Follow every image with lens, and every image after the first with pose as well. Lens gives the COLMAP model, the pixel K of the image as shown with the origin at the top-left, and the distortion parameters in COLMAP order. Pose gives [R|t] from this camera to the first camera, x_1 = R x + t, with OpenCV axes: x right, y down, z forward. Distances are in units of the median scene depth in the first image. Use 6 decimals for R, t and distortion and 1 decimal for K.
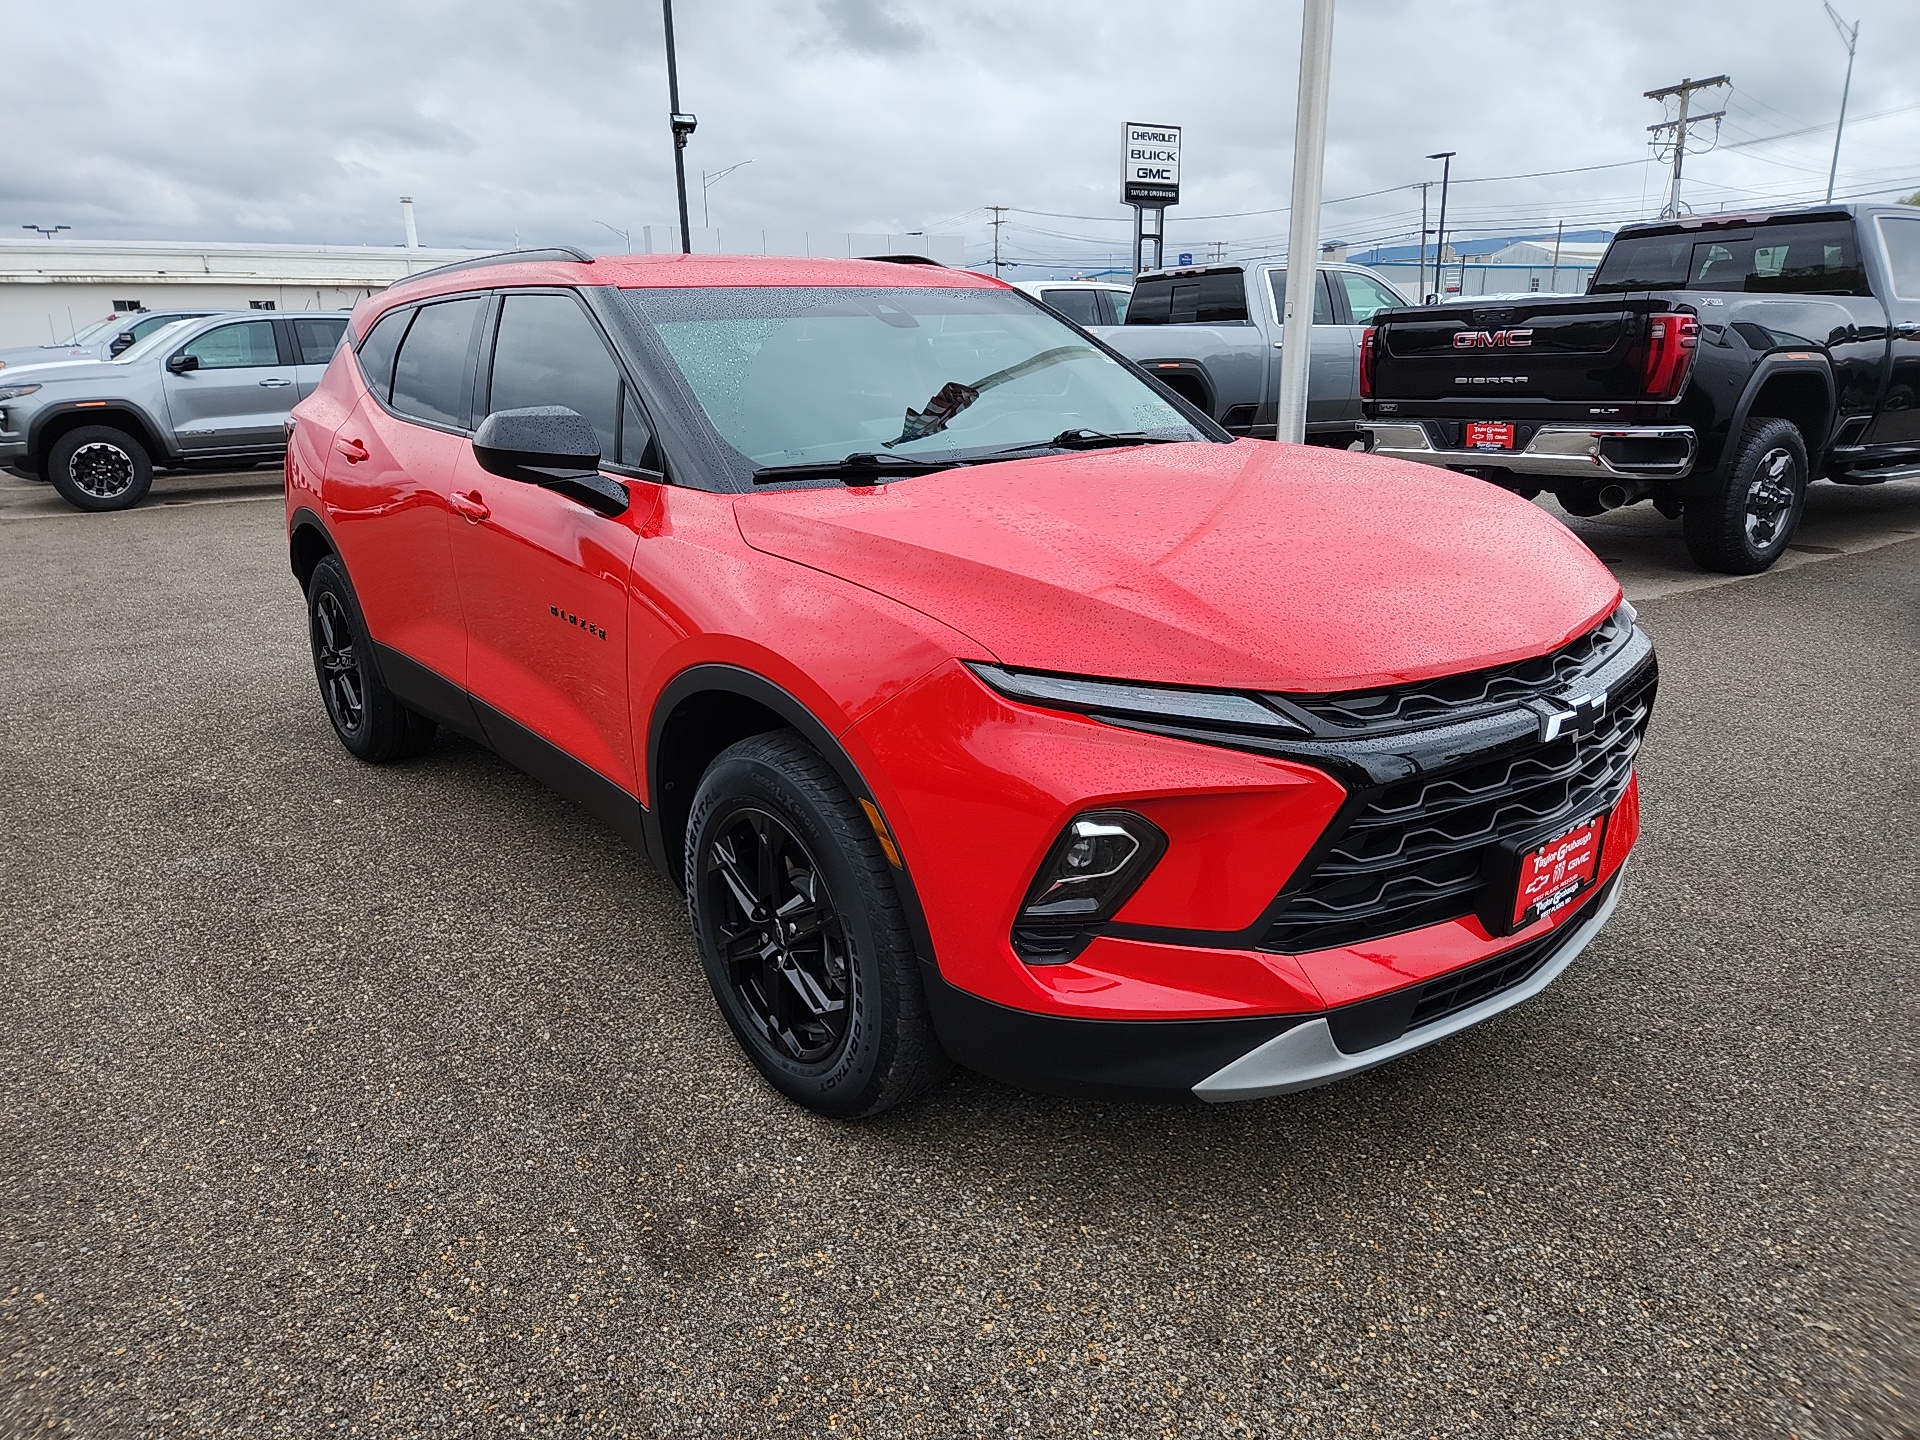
lens RADIAL K [[1279.0, 0, 960.0], [0, 1279.0, 720.0], [0, 0, 1]] dist [0.093439, -0.077499]
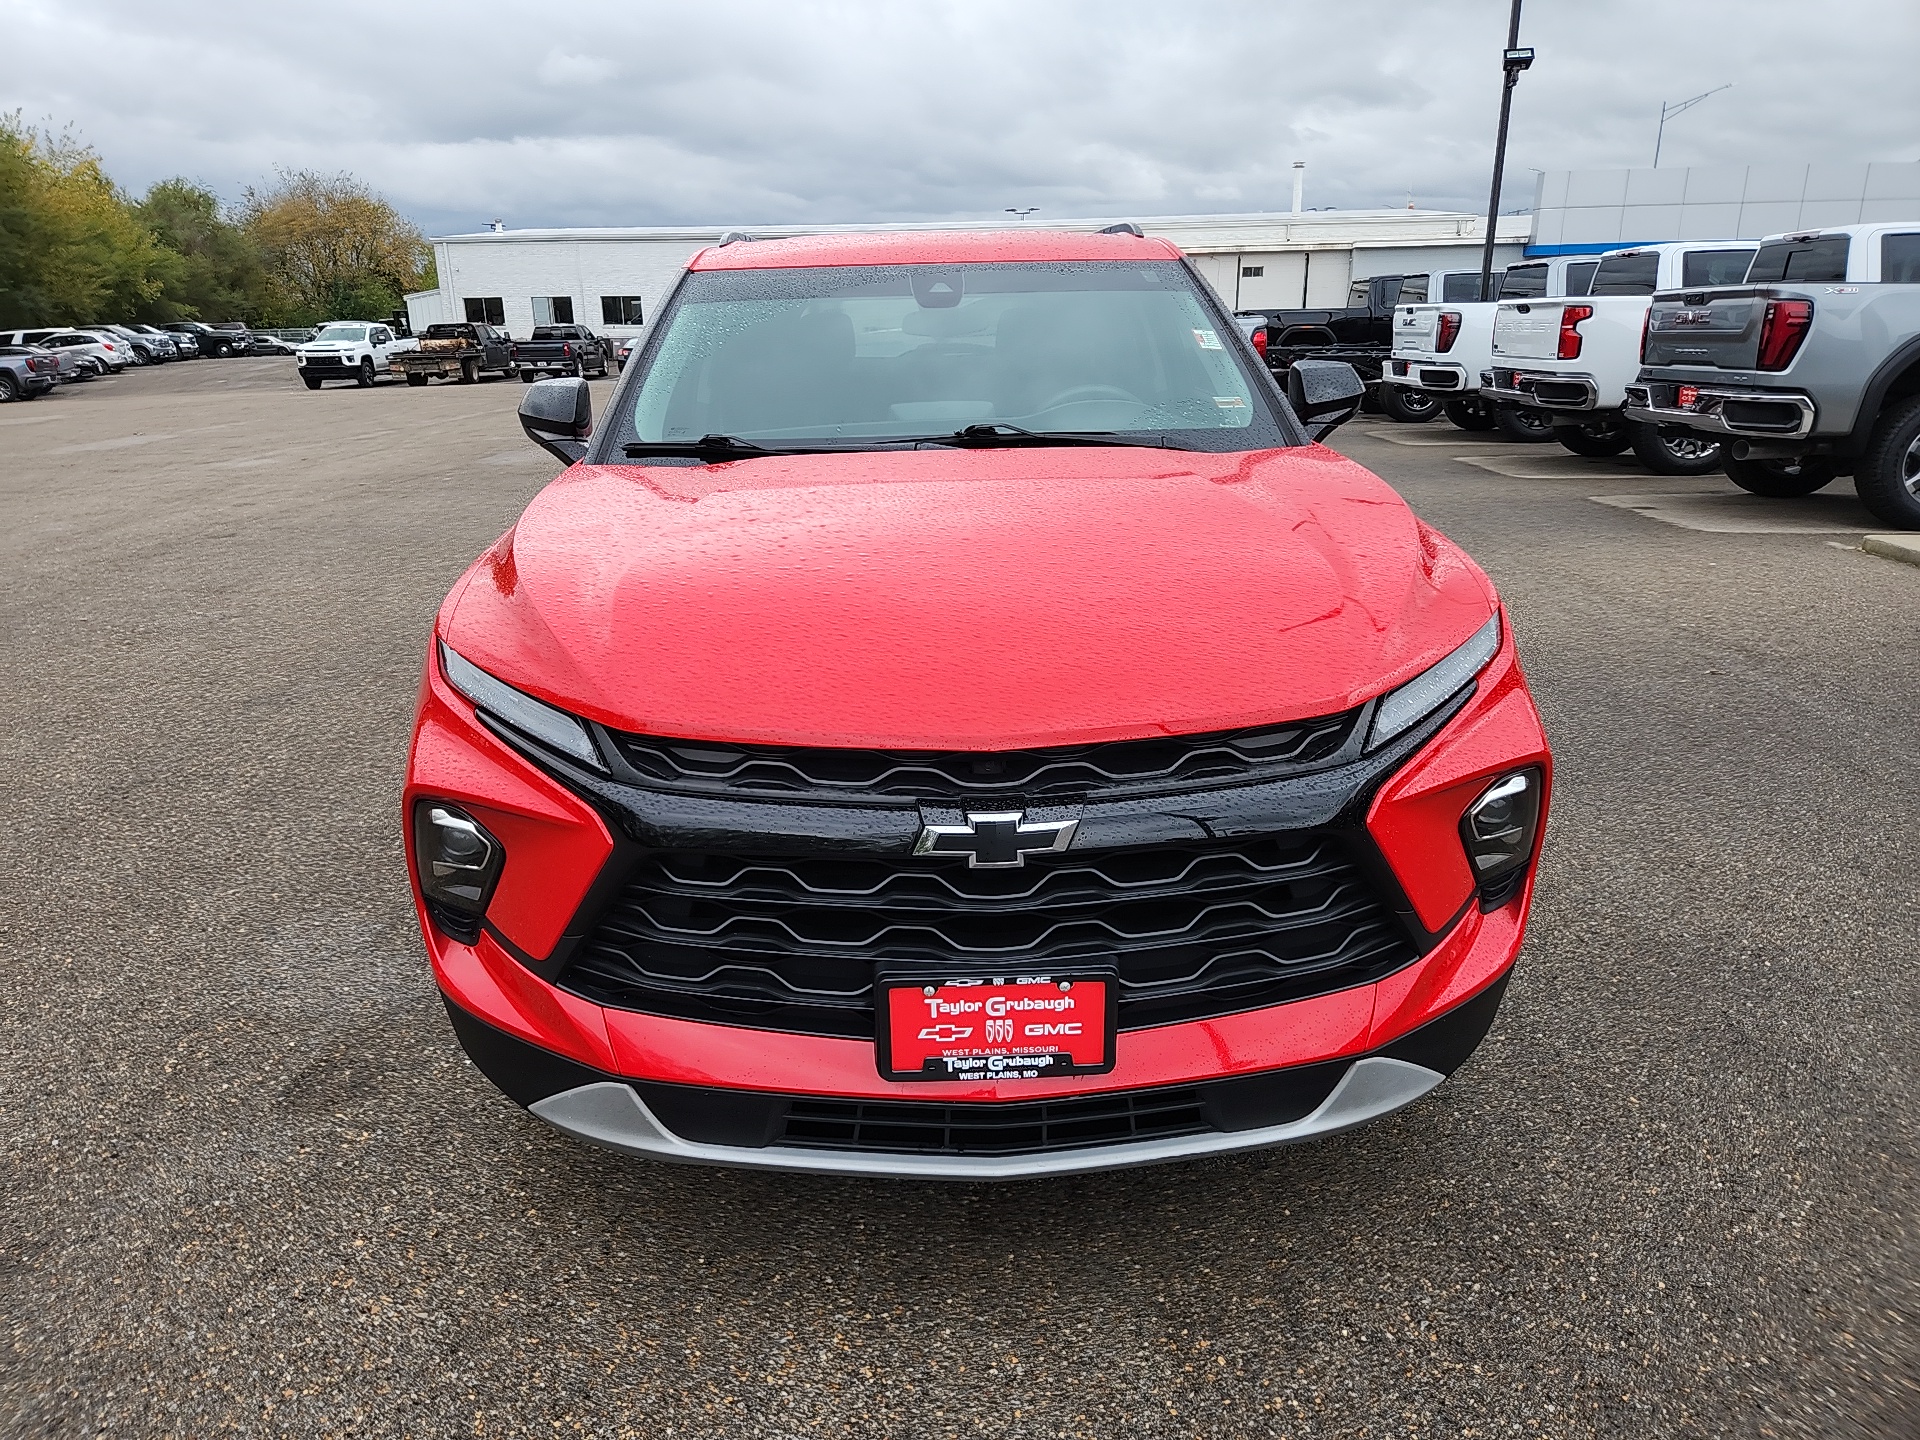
lens RADIAL K [[1296.4, 0, 930.6], [0, 1296.4, 732.3], [0, 0, 1]] dist [0.091368, -0.082070]
pose [[0.784282, 0.197882, -0.588000, 0.859777], [-0.179008, 0.979638, 0.090918, -0.123641], [0.594018, 0.033951, 0.803735, 0.343995]]
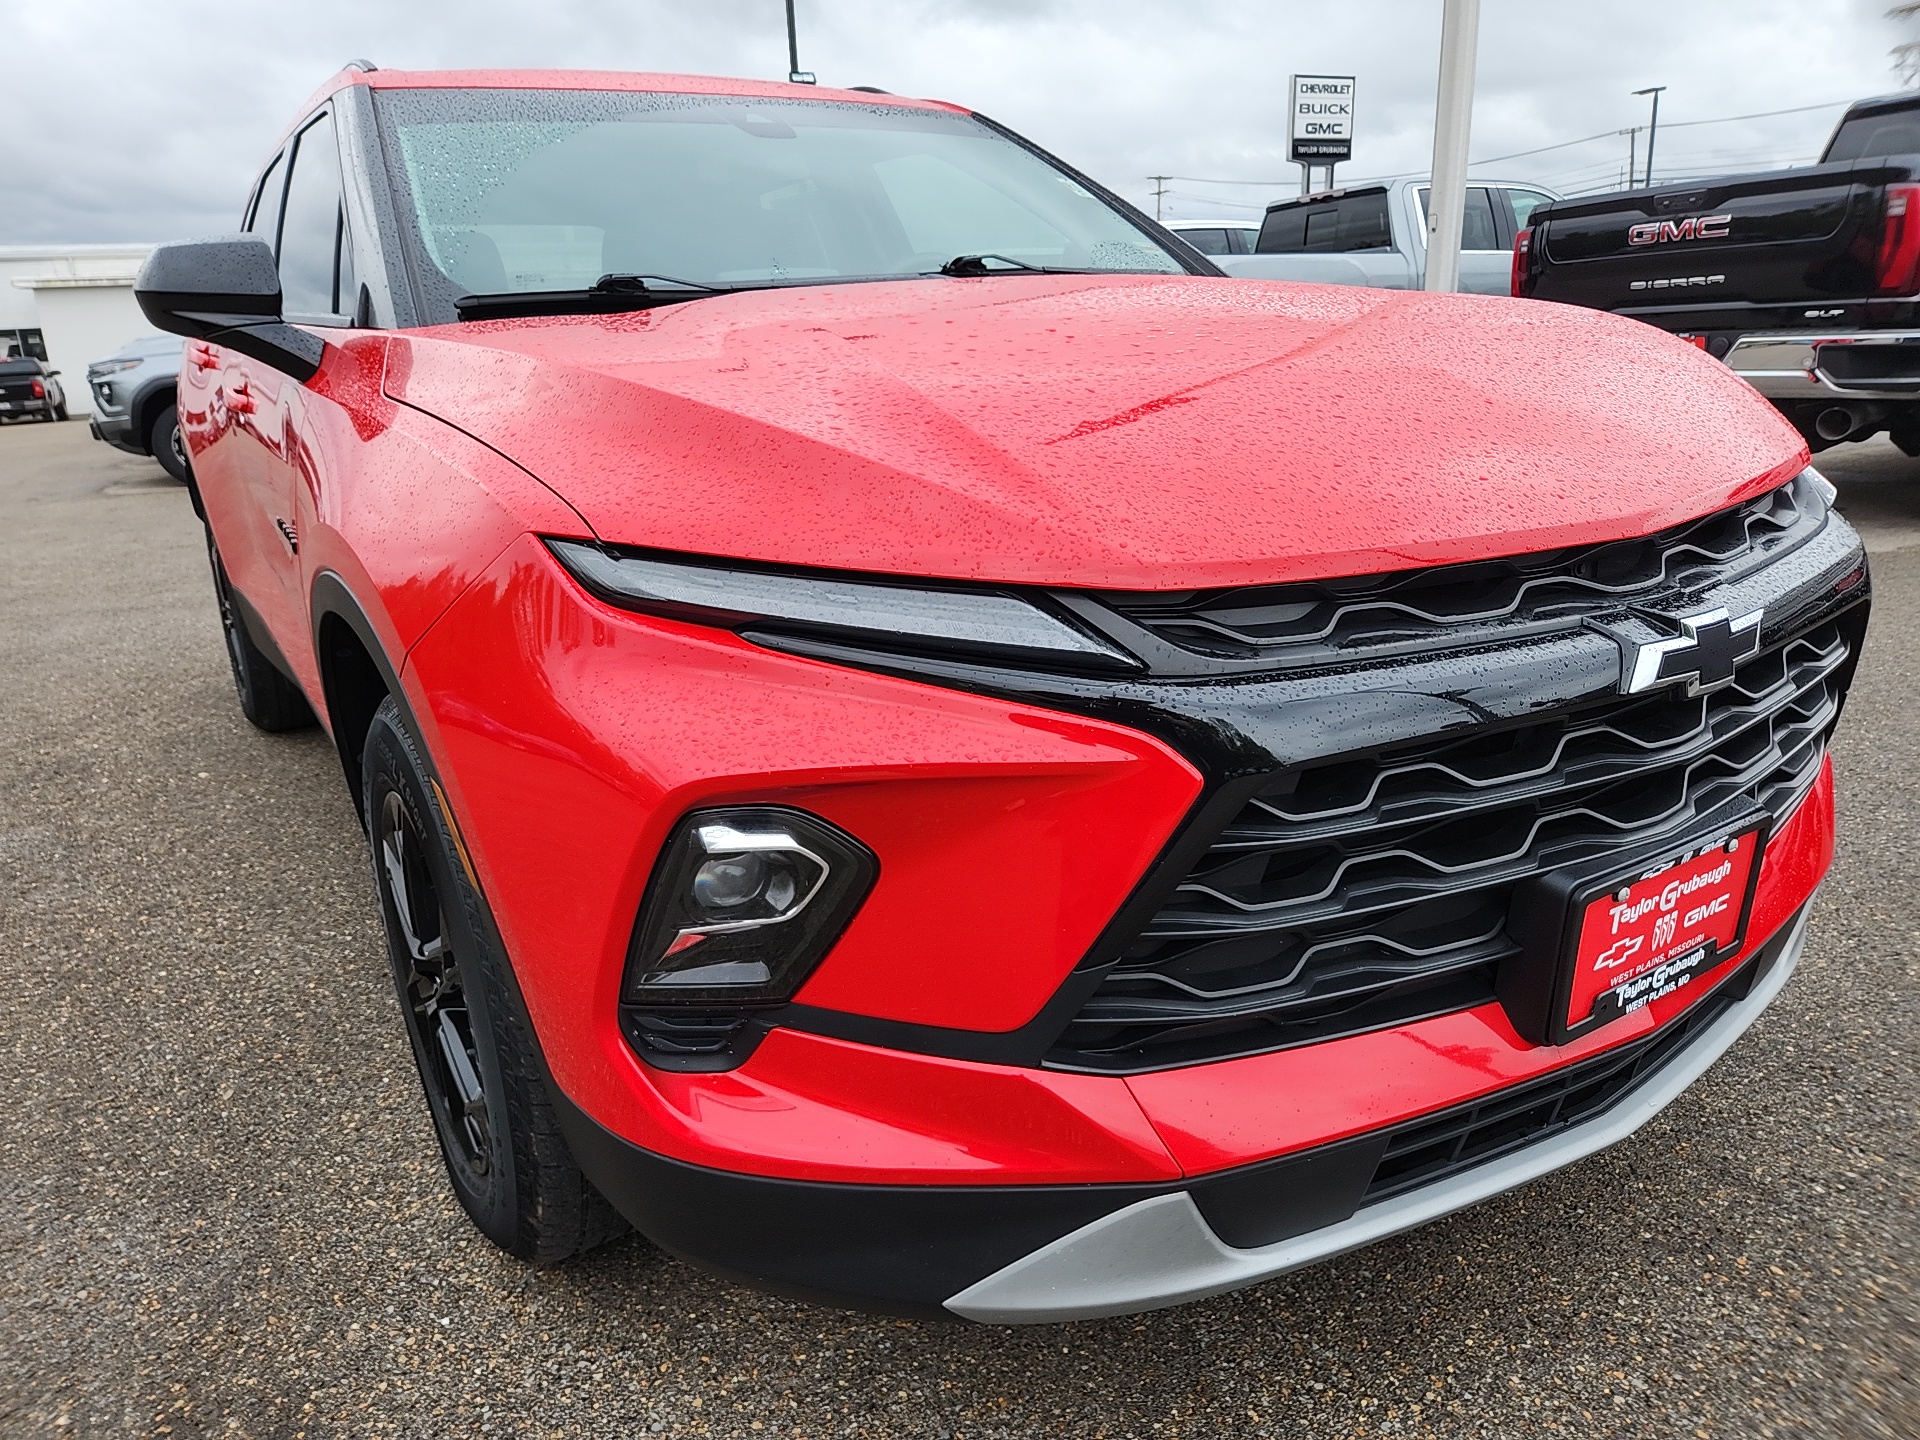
lens RADIAL K [[1296.4, 0, 930.6], [0, 1296.4, 732.3], [0, 0, 1]] dist [0.091368, -0.082070]
pose [[0.990534, 0.013555, -0.136595, 0.226544], [-0.011026, 0.999754, 0.019258, 0.024190], [0.136822, -0.017569, 0.990440, 0.398368]]
